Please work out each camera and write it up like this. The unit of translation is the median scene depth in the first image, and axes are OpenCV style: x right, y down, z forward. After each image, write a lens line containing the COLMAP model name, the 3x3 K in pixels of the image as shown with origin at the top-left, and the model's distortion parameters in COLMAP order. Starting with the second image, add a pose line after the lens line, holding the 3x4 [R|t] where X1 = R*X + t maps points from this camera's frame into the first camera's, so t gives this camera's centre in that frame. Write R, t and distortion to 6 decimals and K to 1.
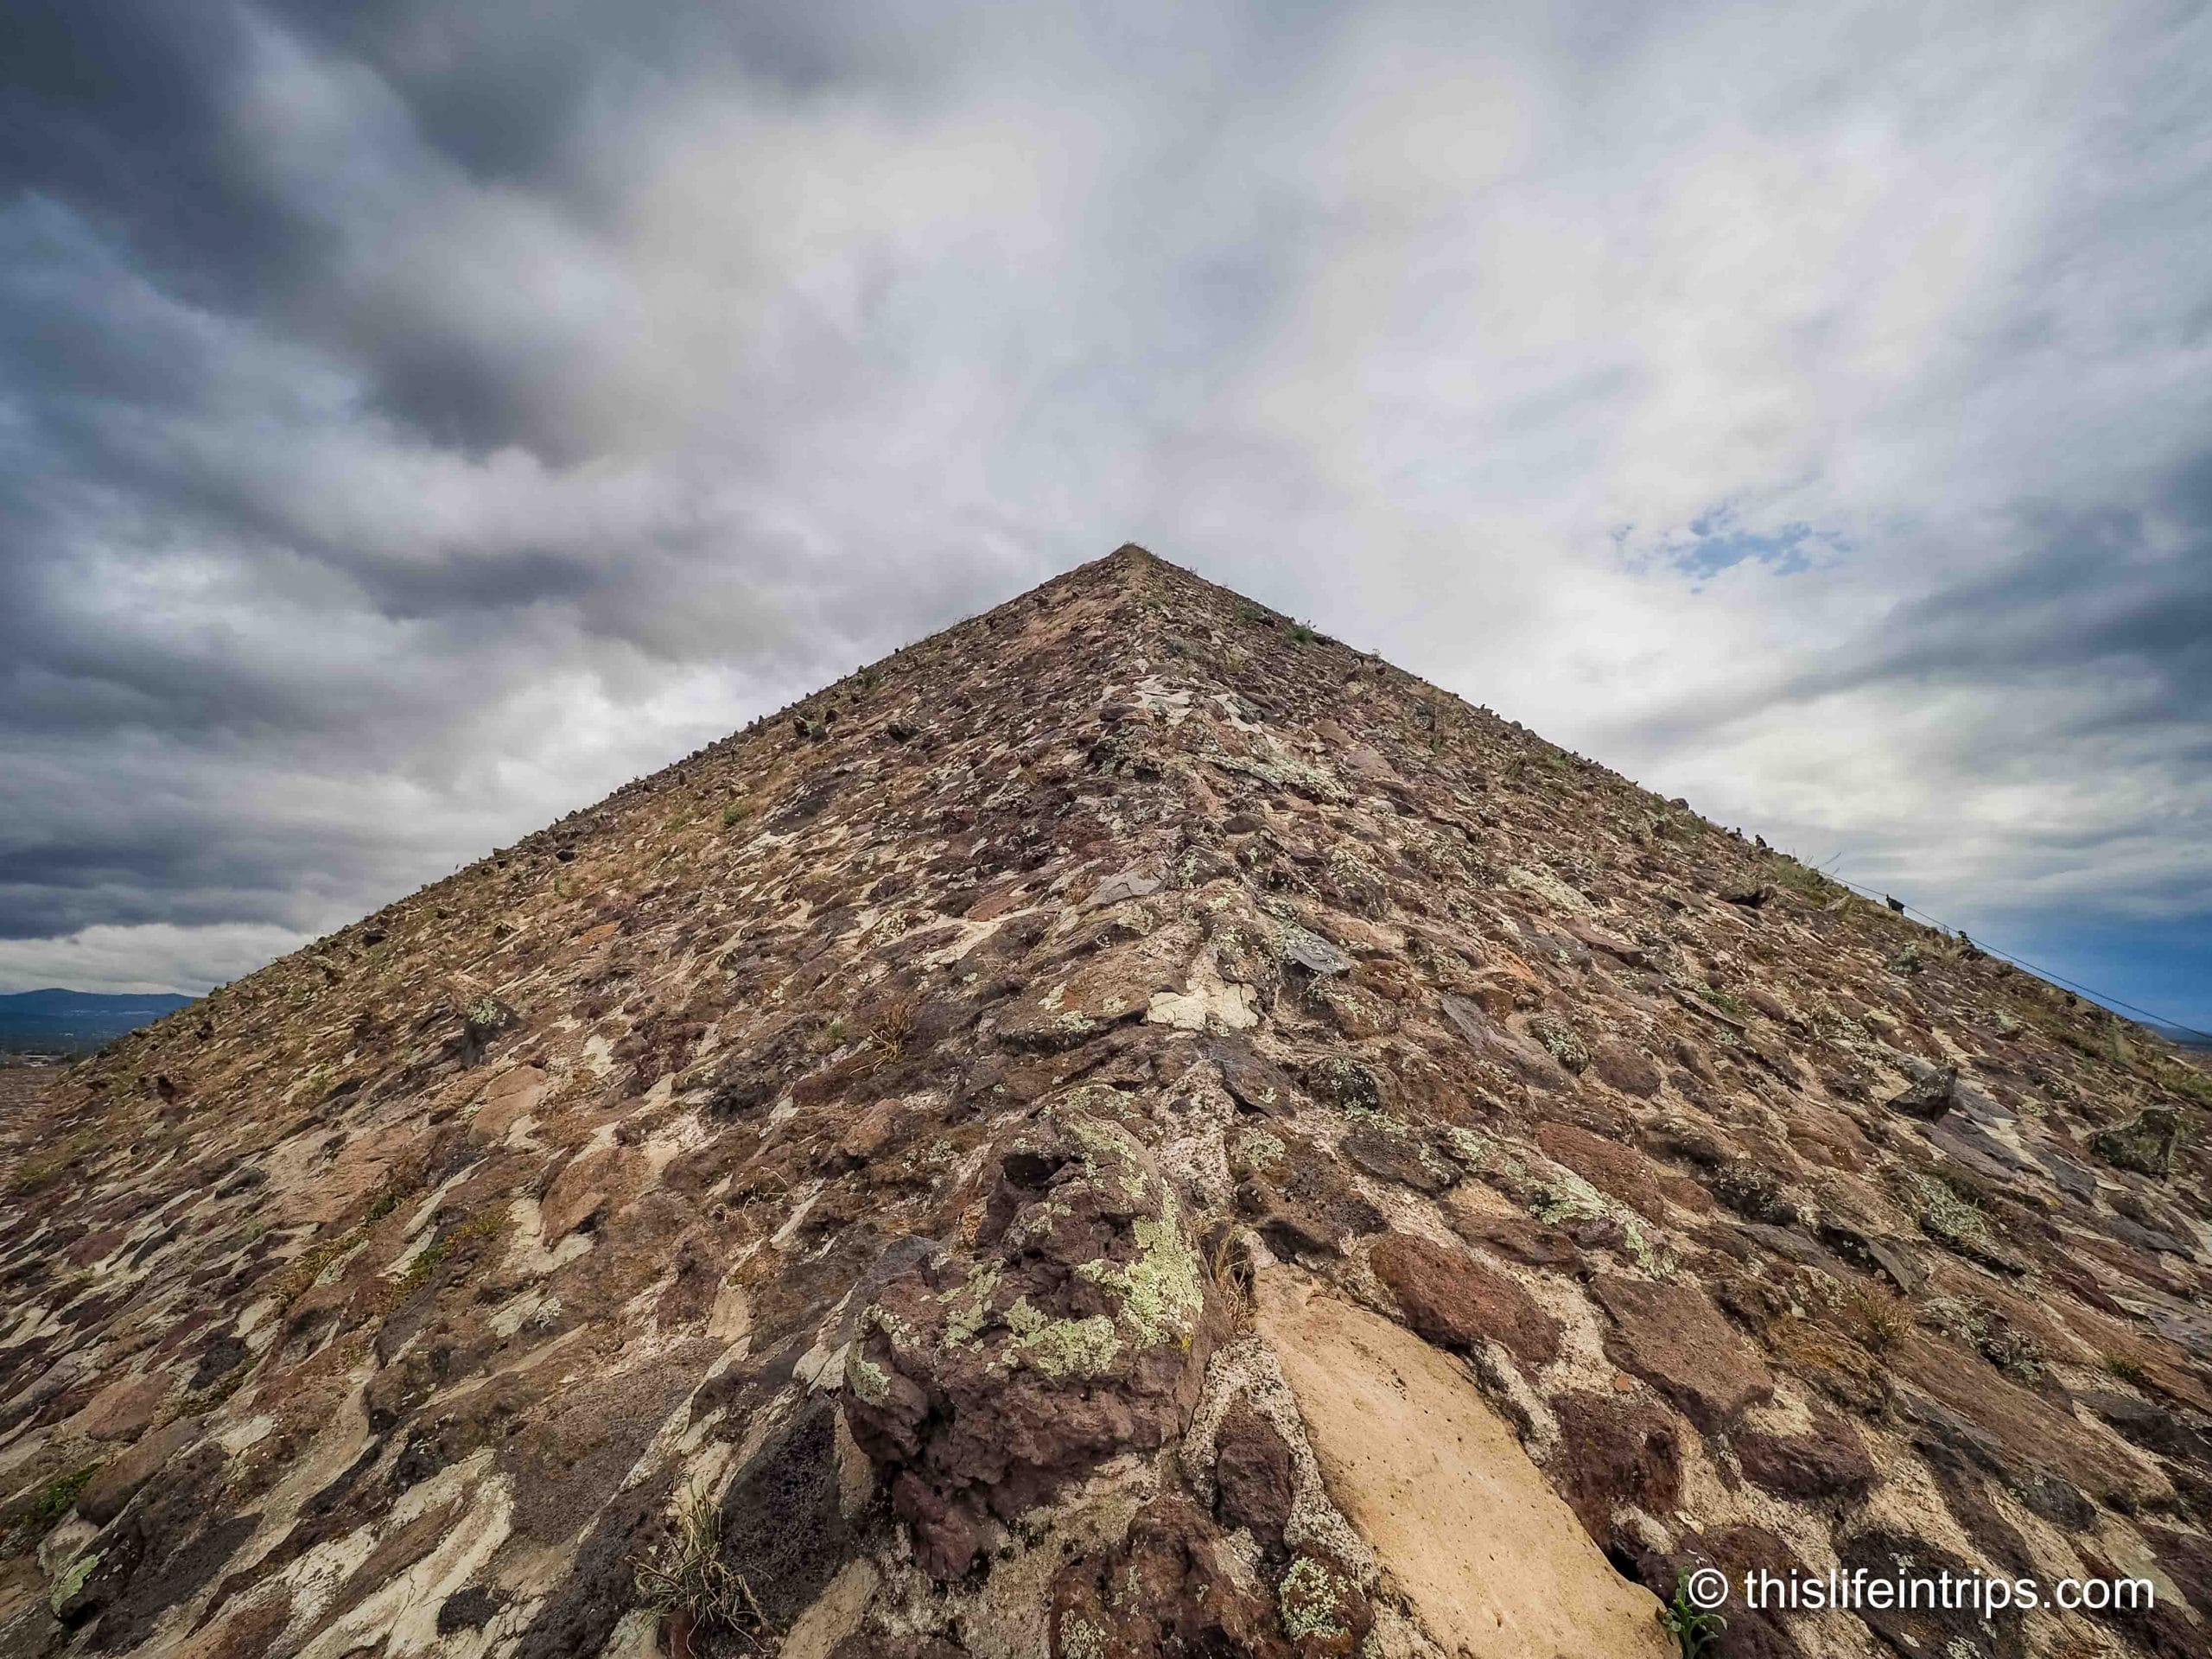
lens RADIAL K [[934.4, 0, 1106.0], [0, 934.4, 829.5], [0, 0, 1]] dist [0.000853, -0.013703]
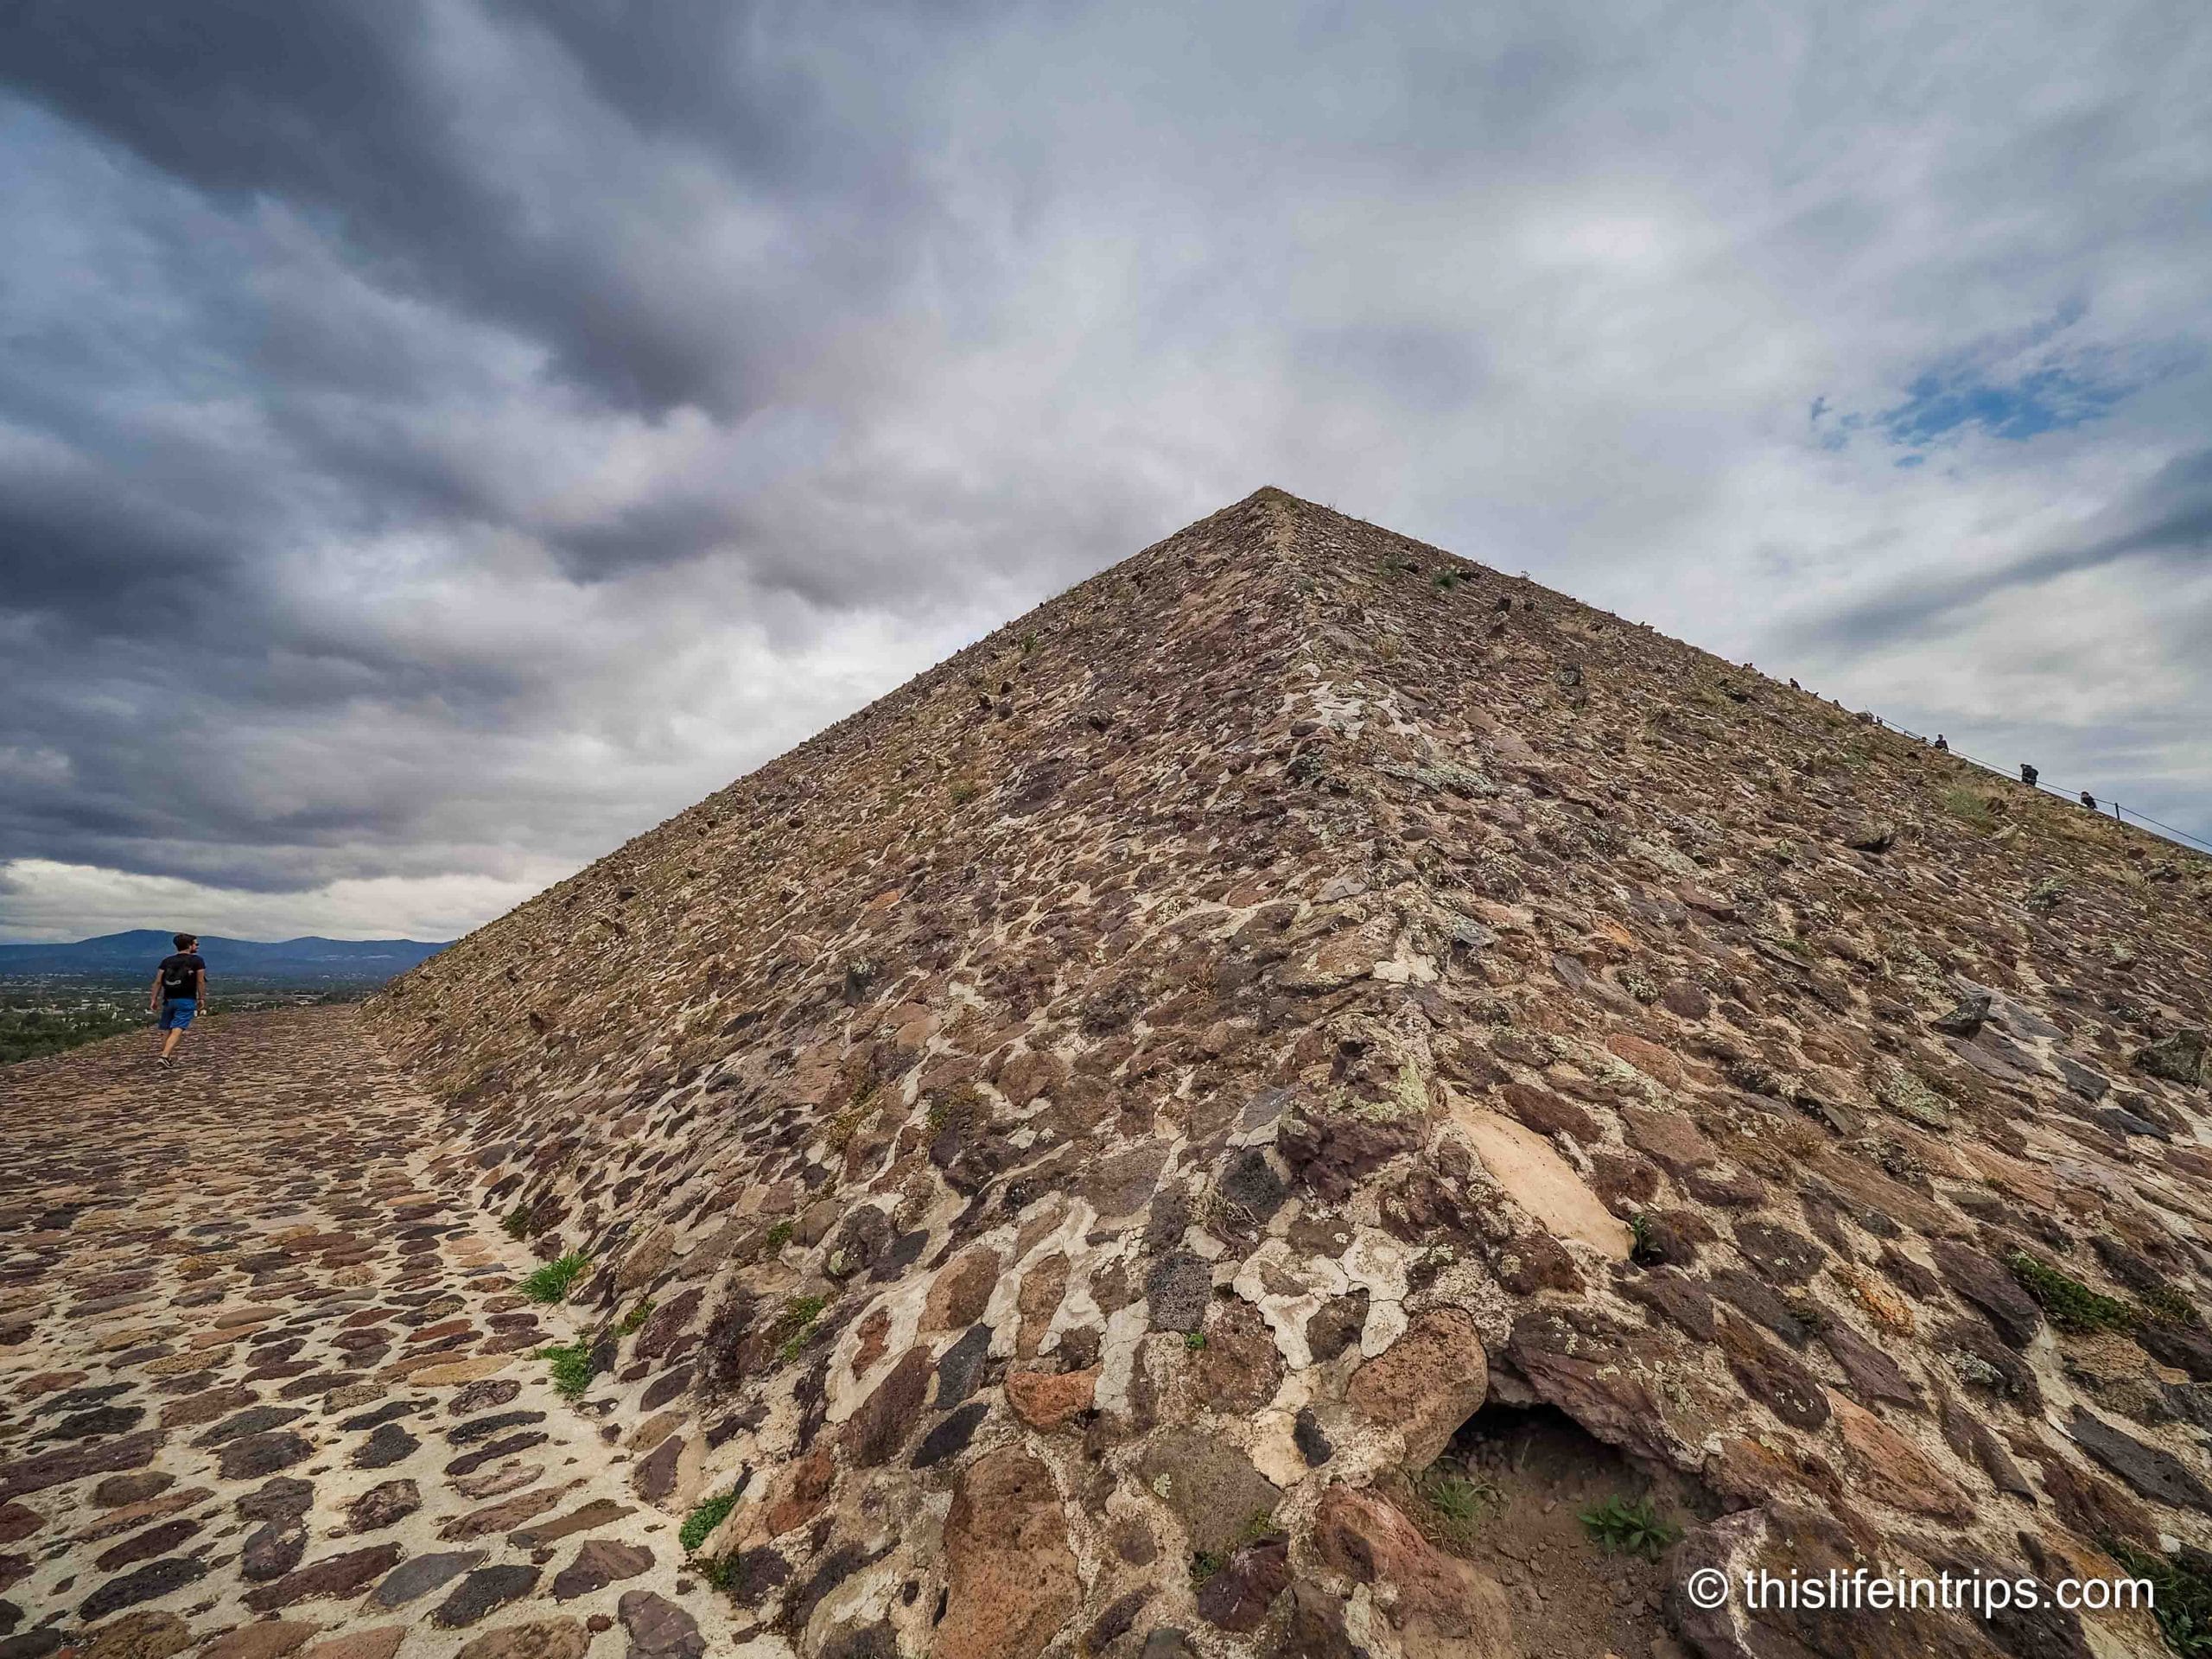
lens RADIAL K [[934.4, 0, 1106.0], [0, 934.4, 829.5], [0, 0, 1]] dist [0.000853, -0.013703]
pose [[0.988892, -0.032881, -0.144956, -0.142852], [0.043300, 0.996655, 0.069316, -0.164077], [0.142192, -0.074823, 0.987007, -0.595619]]
